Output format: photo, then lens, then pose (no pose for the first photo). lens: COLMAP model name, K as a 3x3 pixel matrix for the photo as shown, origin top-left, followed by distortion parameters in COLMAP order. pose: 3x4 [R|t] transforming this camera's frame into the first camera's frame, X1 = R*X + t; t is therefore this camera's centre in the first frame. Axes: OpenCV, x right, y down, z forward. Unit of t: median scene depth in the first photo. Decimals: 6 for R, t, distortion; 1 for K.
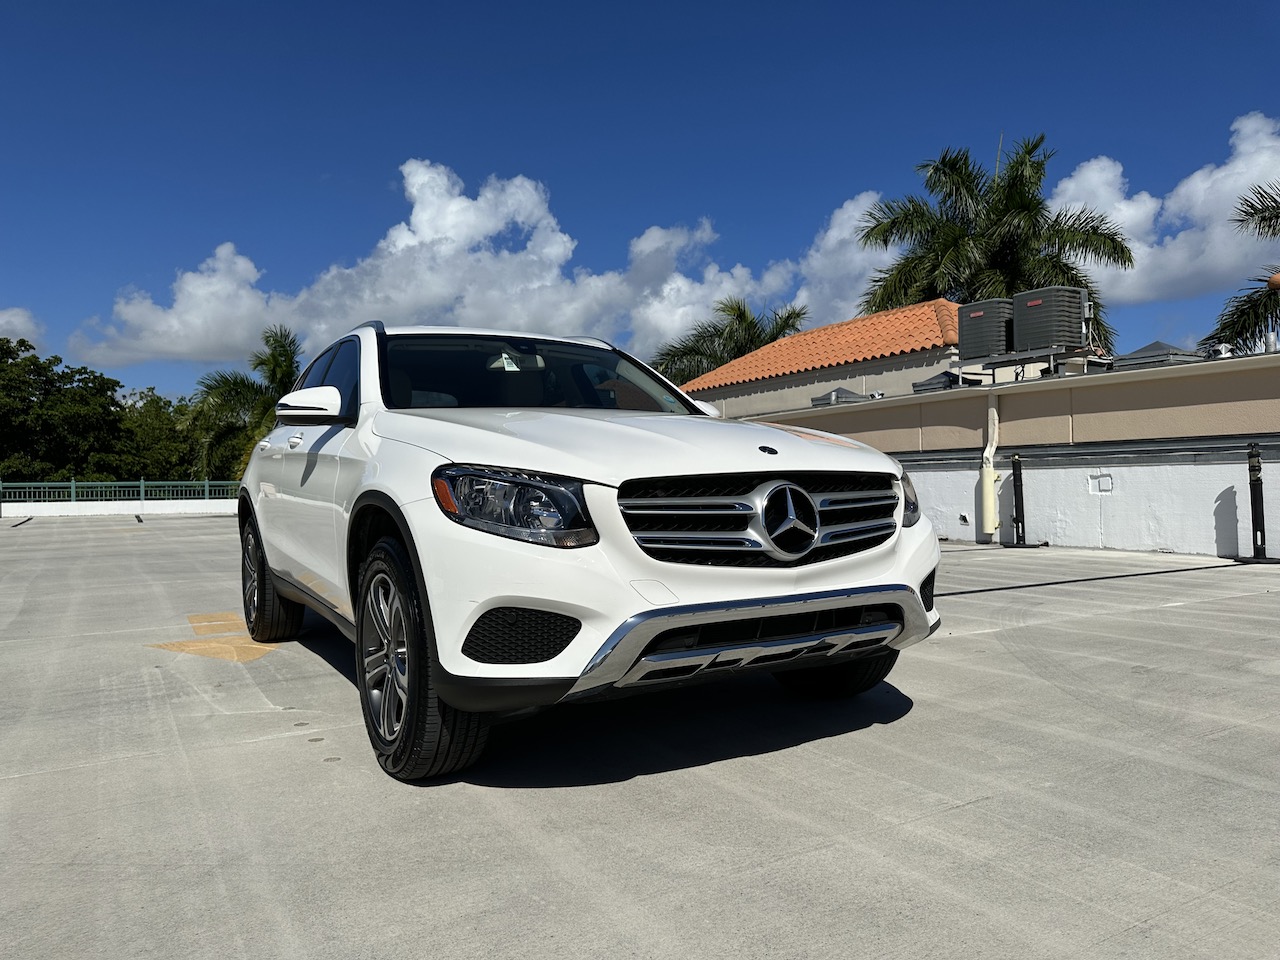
lens RADIAL K [[905.8, 0, 648.5], [0, 905.8, 457.6], [0, 0, 1]] dist [0.038835, -0.052470]
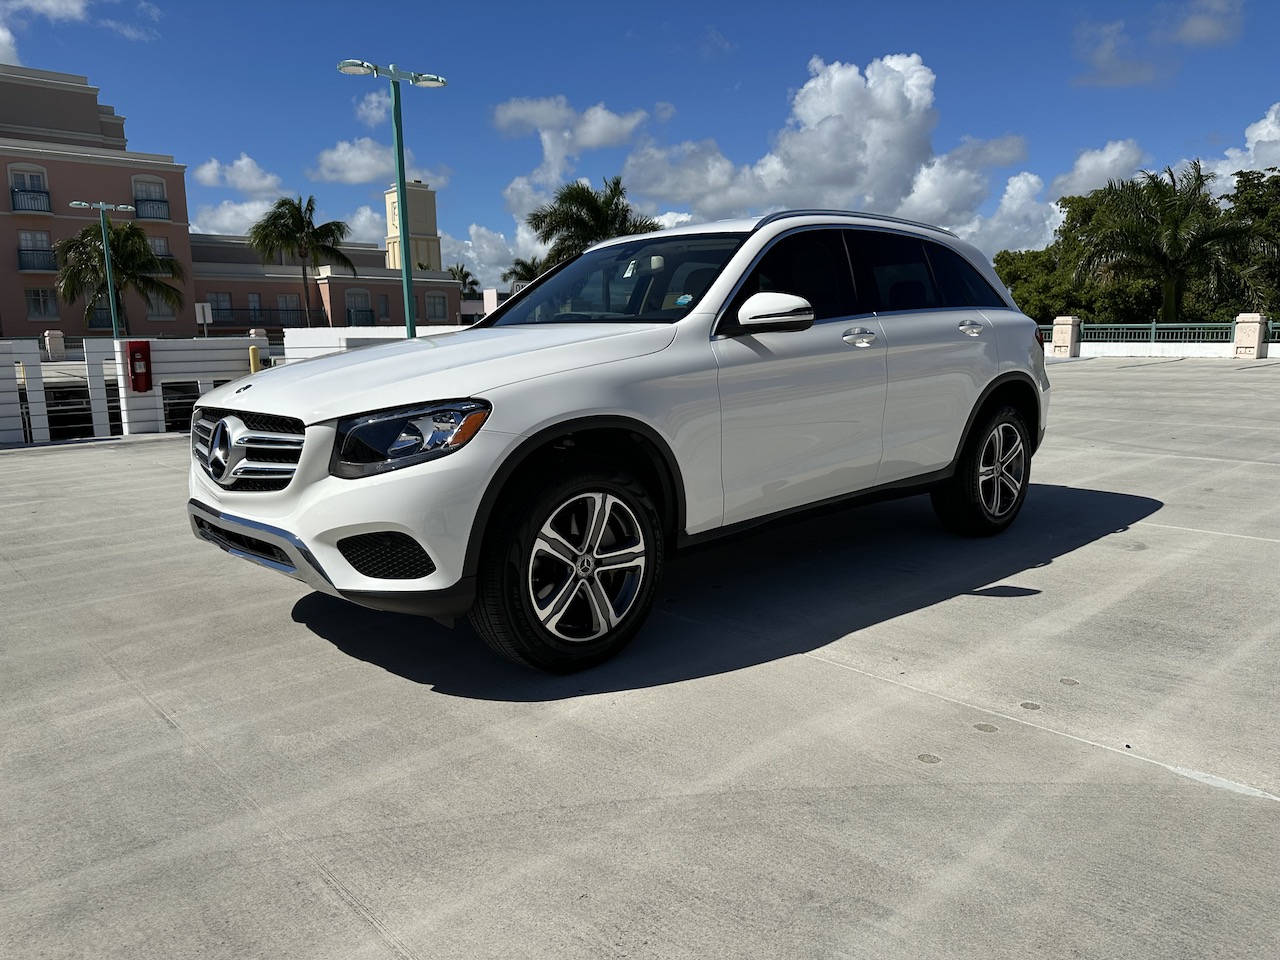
lens RADIAL K [[905.8, 0, 634.5], [0, 905.8, 487.5], [0, 0, 1]] dist [0.038835, -0.052470]
pose [[0.203022, 0.174137, -0.963565, 0.860355], [0.038440, 0.981883, 0.185547, -0.051068], [0.978419, -0.074709, 0.192650, 0.783651]]
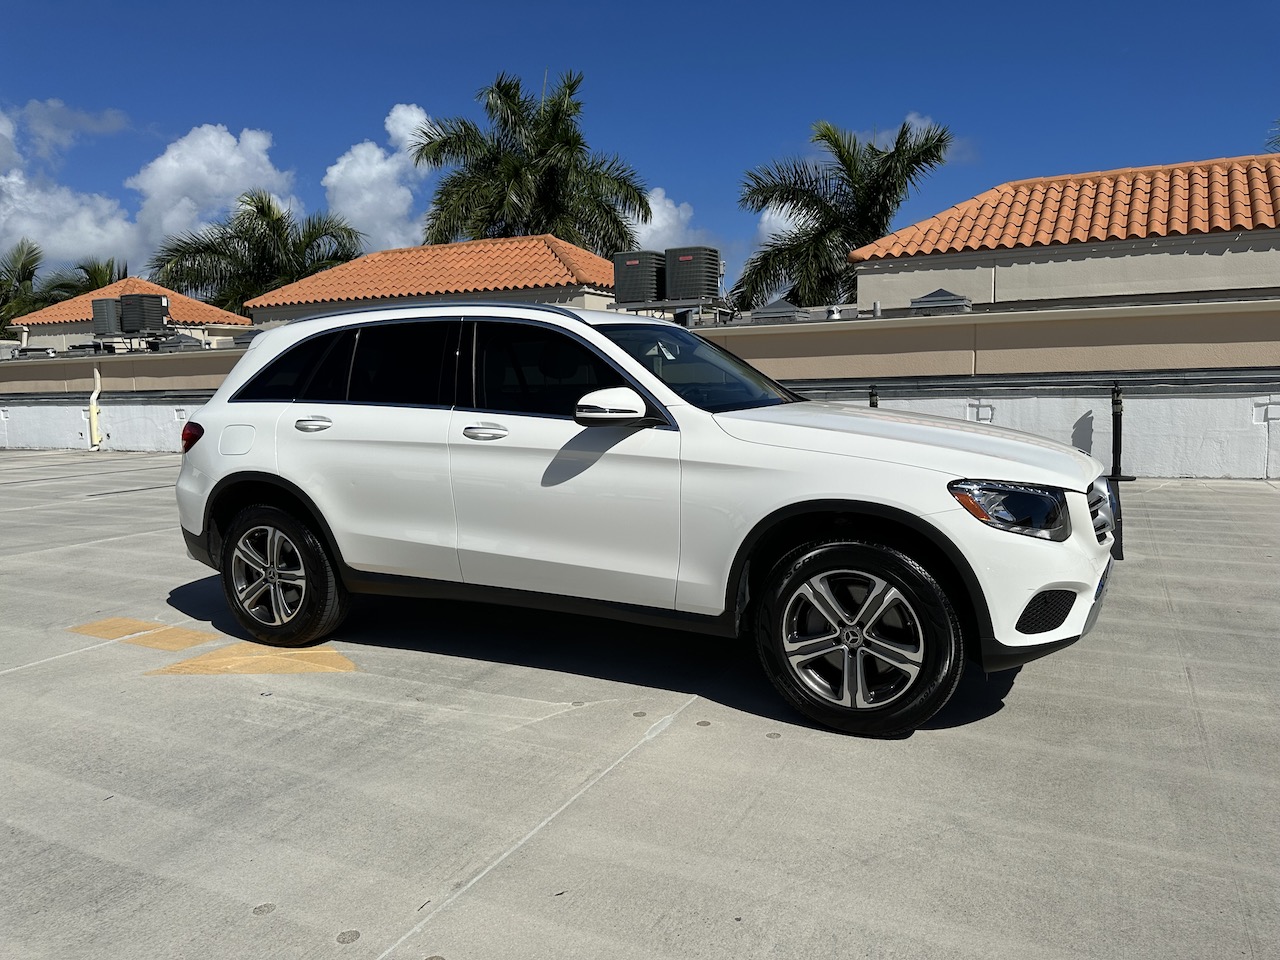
lens RADIAL K [[905.8, 0, 643.9], [0, 905.8, 468.3], [0, 0, 1]] dist [0.038835, -0.052470]
pose [[0.840098, -0.052634, 0.539874, -0.737965], [-0.008061, 0.993960, 0.109448, -0.082247], [-0.542374, -0.096299, 0.834600, 0.126270]]
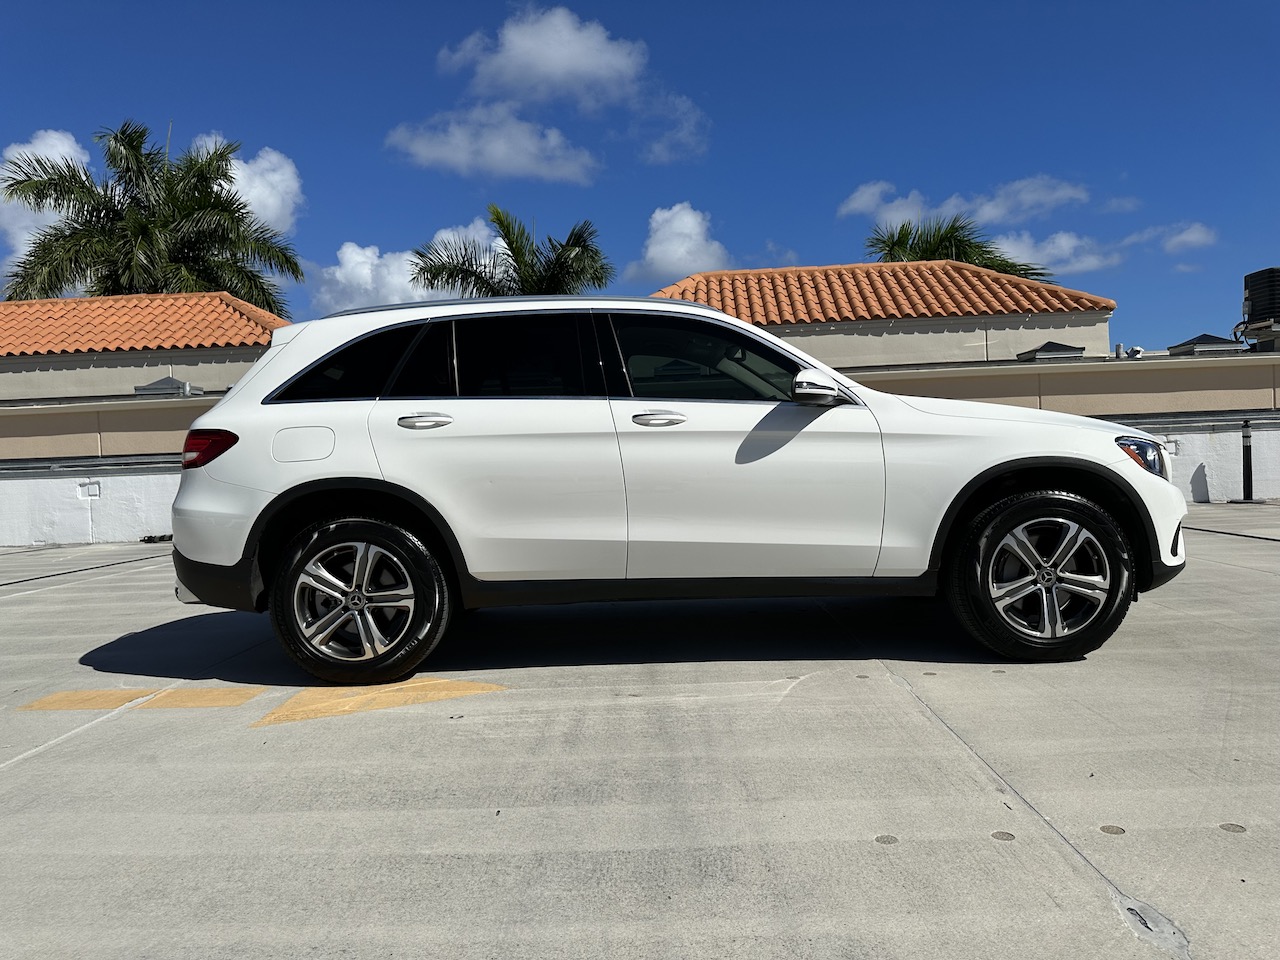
lens RADIAL K [[905.8, 0, 643.4], [0, 905.8, 484.1], [0, 0, 1]] dist [0.038835, -0.052470]
pose [[0.526028, -0.025077, 0.850097, -1.151147], [0.006336, 0.999653, 0.025569, 0.025186], [-0.850443, -0.008064, 0.526005, 0.522950]]
